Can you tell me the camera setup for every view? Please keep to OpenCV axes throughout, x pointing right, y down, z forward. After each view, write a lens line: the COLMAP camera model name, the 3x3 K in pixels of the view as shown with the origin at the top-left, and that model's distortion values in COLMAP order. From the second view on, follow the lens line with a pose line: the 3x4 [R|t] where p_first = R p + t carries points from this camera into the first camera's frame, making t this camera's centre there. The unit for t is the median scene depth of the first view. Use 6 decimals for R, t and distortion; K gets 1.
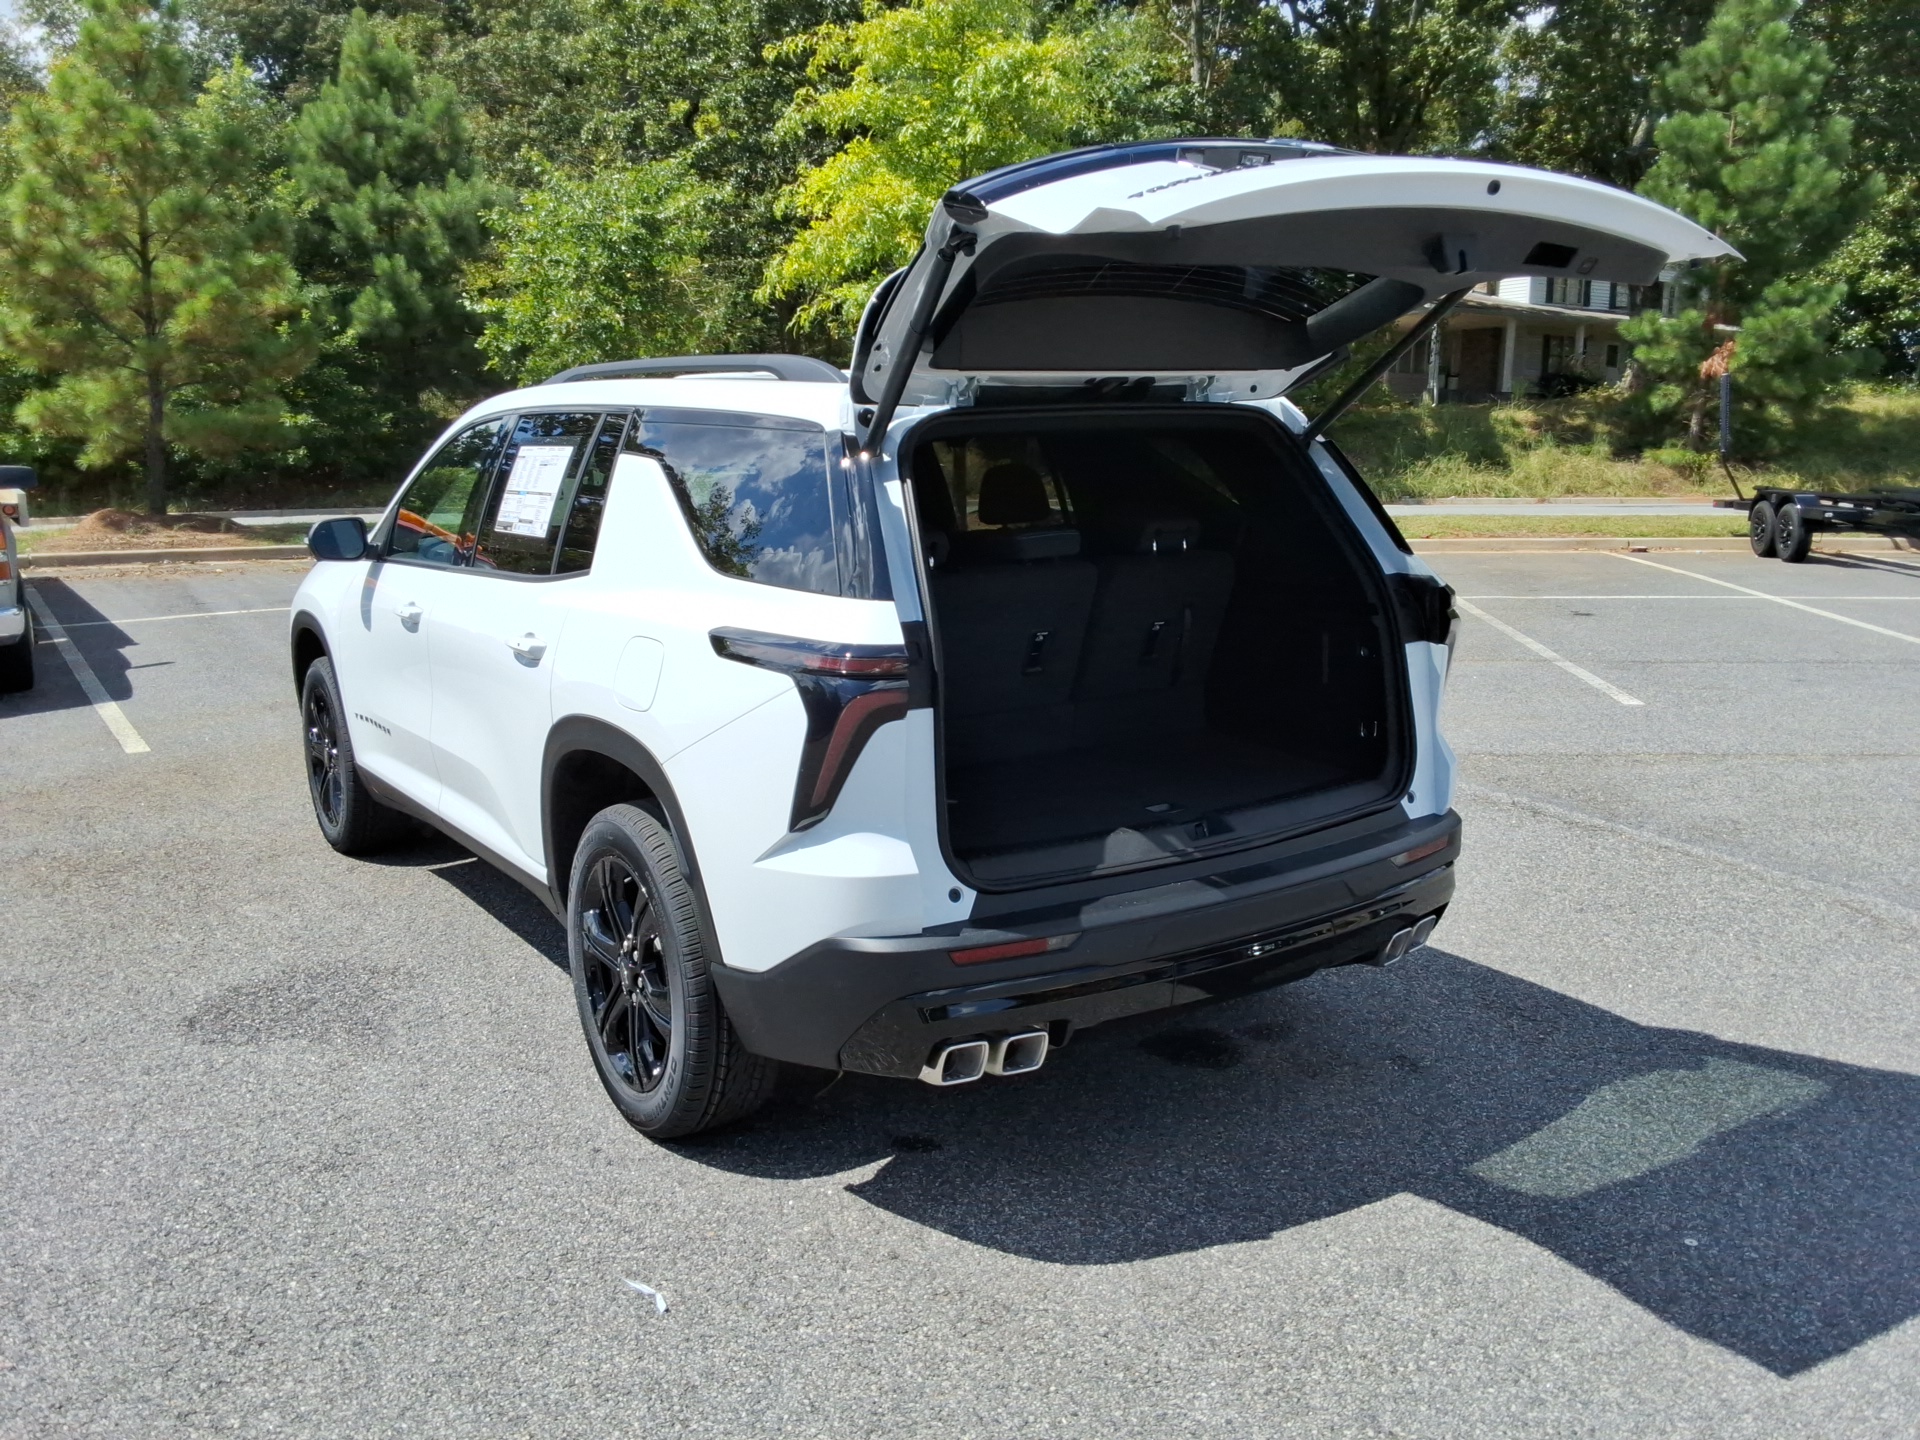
lens RADIAL K [[1542.5, 0, 976.9], [0, 1542.5, 701.7], [0, 0, 1]] dist [0.111878, -0.174215]
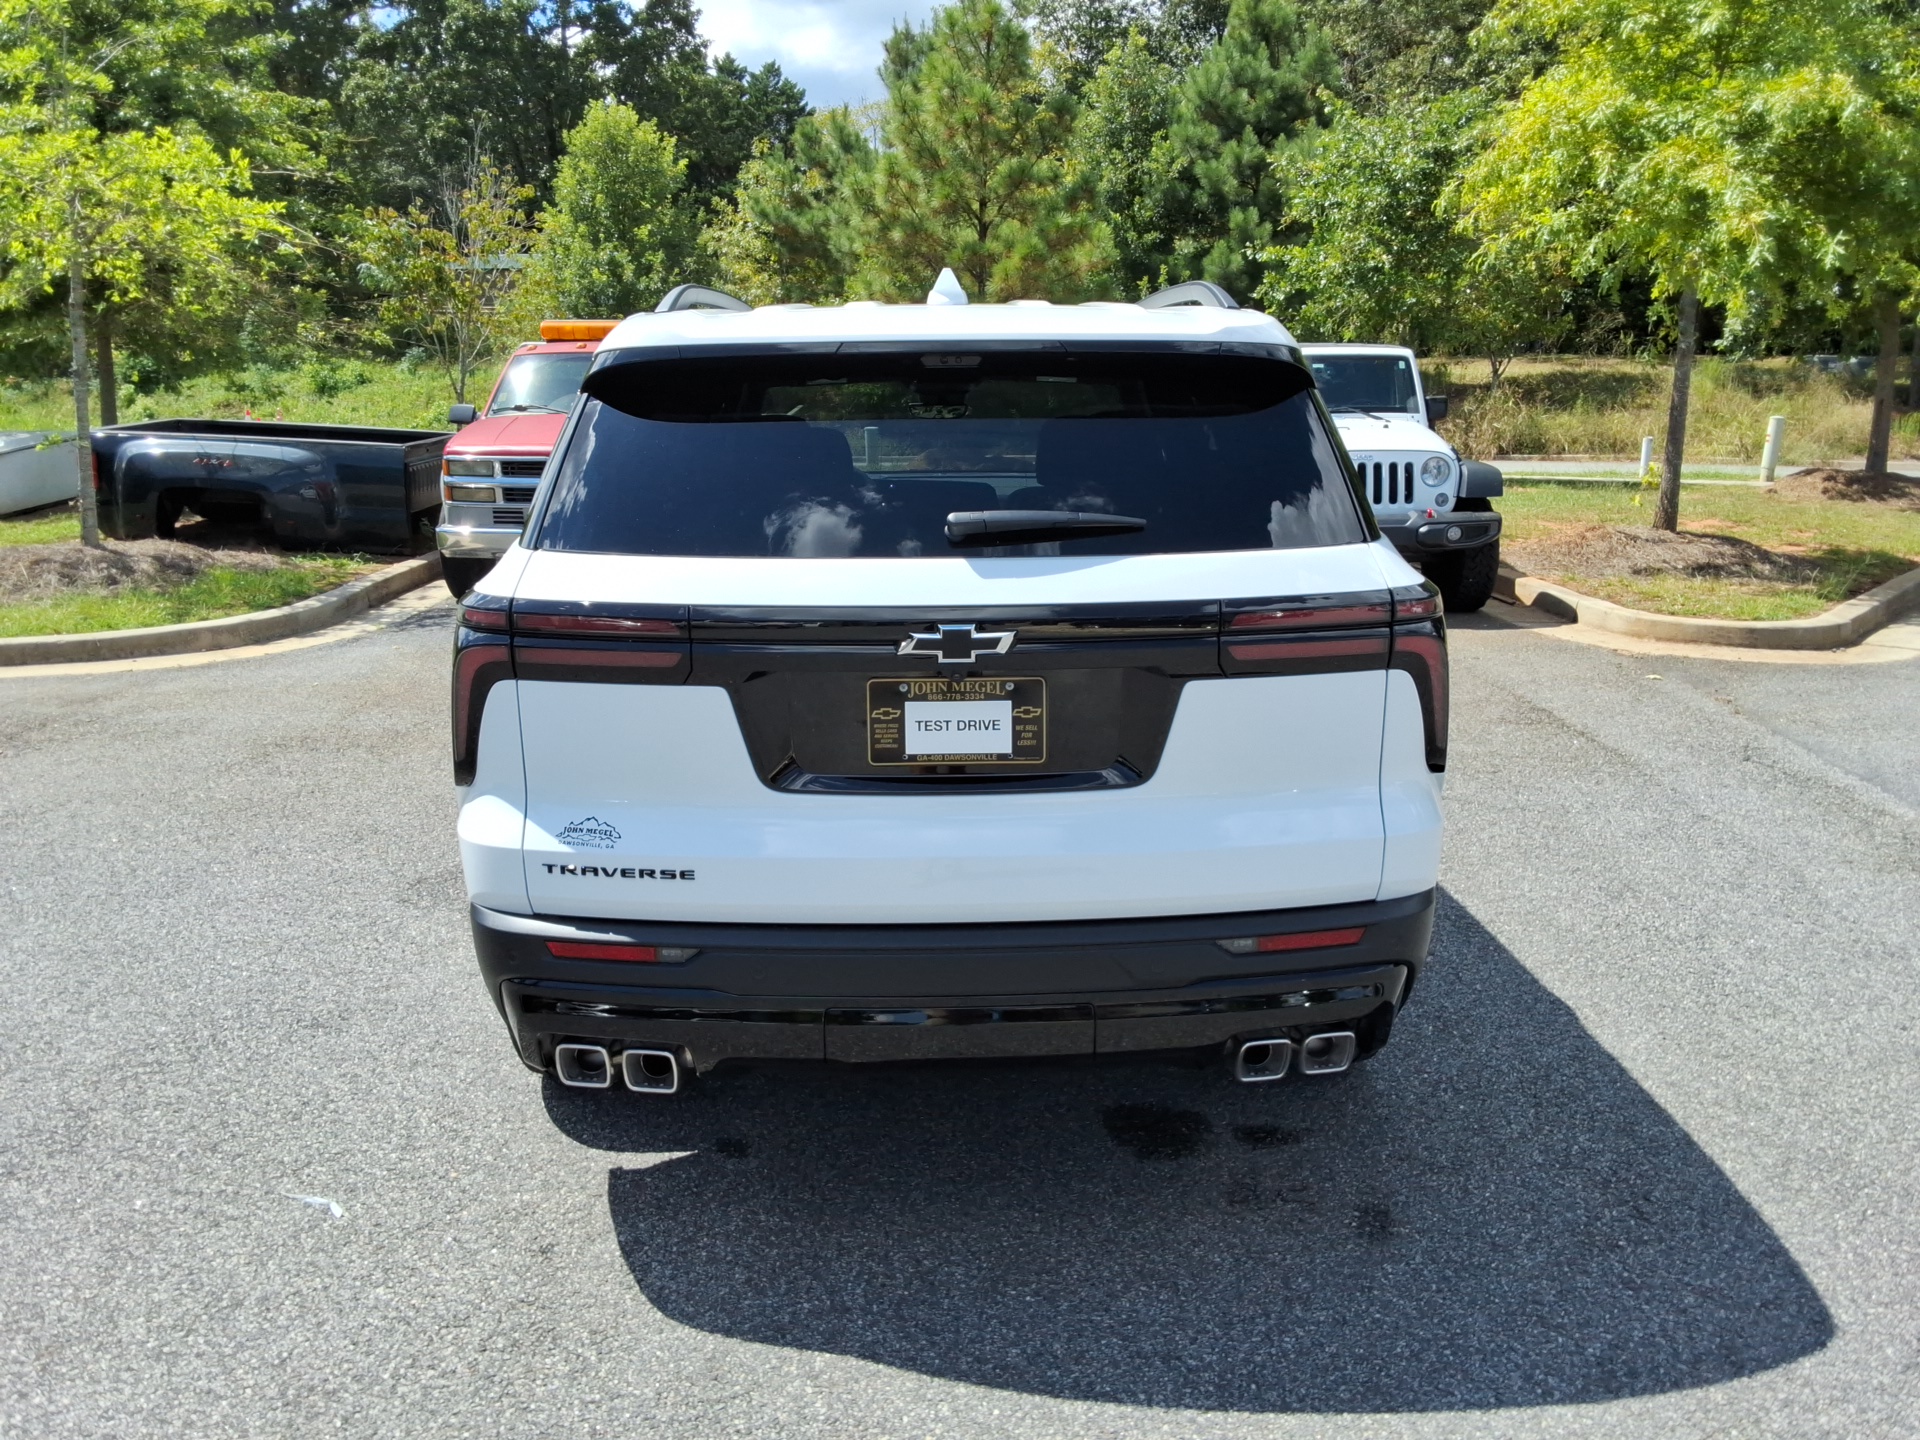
lens RADIAL K [[1542.5, 0, 979.7], [0, 1542.5, 714.3], [0, 0, 1]] dist [0.111878, -0.174215]
pose [[0.842229, 0.120723, -0.525429, 0.094855], [-0.100322, 0.992678, 0.067270, -0.008265], [0.529703, -0.003945, 0.848174, 0.051839]]
